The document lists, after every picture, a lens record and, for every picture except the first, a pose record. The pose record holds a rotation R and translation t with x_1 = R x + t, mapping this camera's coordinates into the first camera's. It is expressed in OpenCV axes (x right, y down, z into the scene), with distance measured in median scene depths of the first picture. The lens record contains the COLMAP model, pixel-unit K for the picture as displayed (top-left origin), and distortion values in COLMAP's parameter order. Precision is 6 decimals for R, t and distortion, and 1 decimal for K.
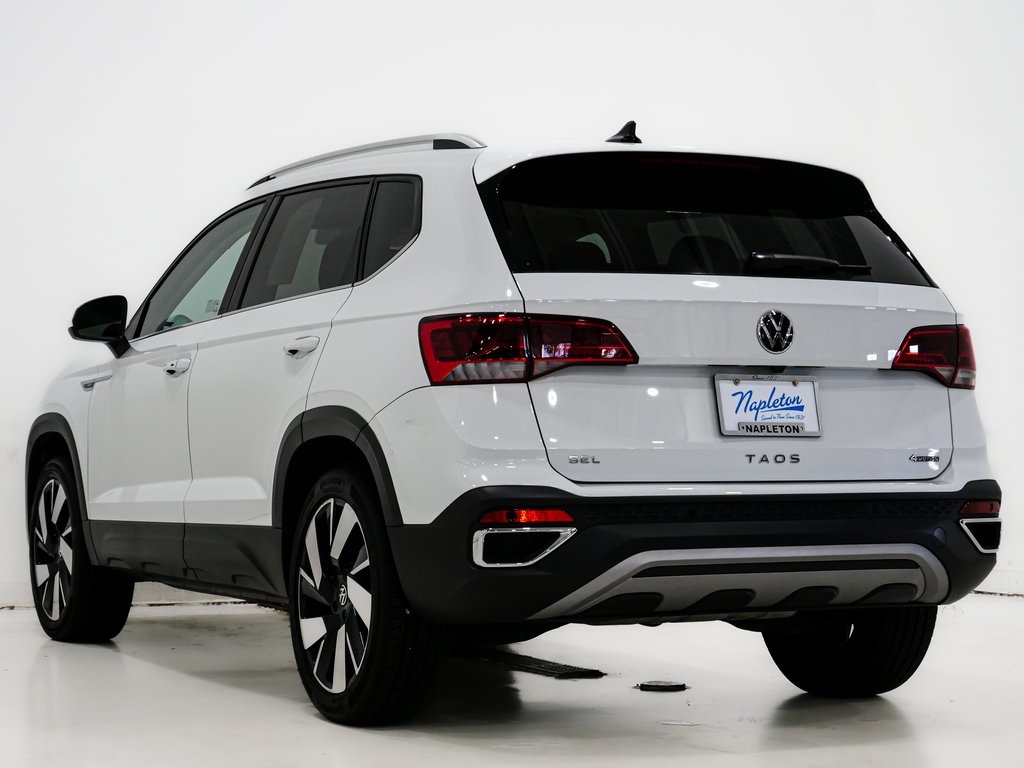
lens RADIAL K [[2367.2, 0, 512.0], [0, 2367.2, 384.0], [0, 0, 1]] dist [-0.032989, 3.733618]
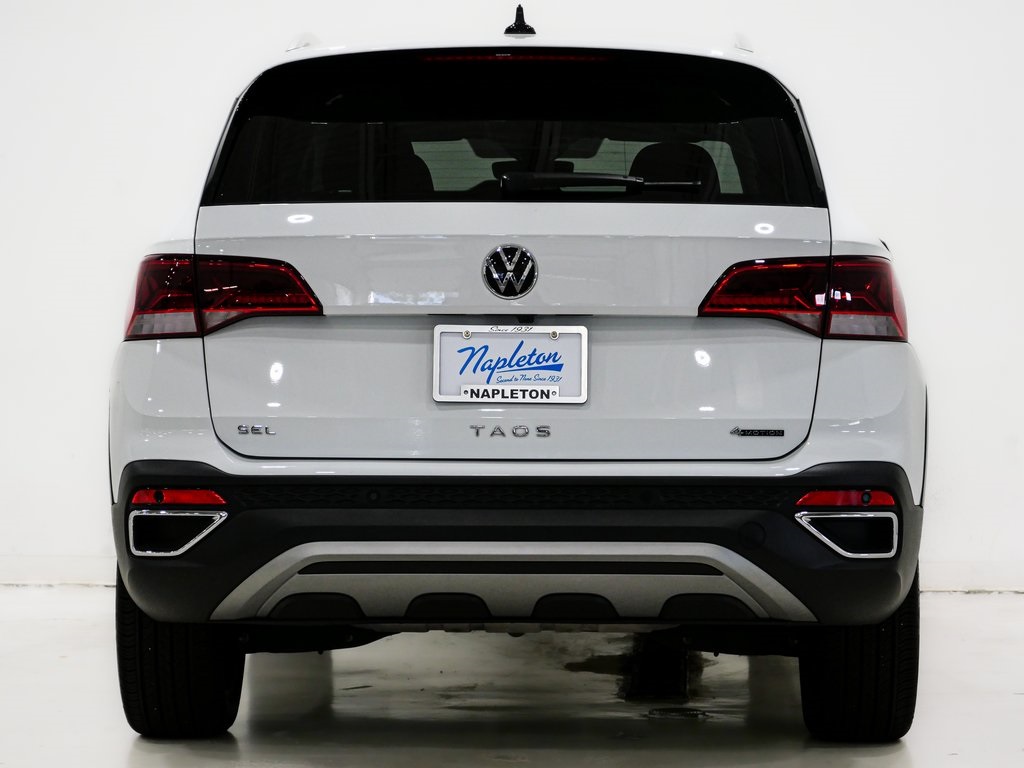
lens RADIAL K [[2950.3, 0, 511.9], [0, 2950.3, 384.8], [0, 0, 1]] dist [0.086316, 0.952591]
pose [[0.879575, 0.003806, -0.475745, 0.581584], [0.006609, 0.999774, 0.020218, -0.004058], [0.475714, -0.020927, 0.879351, 0.129287]]
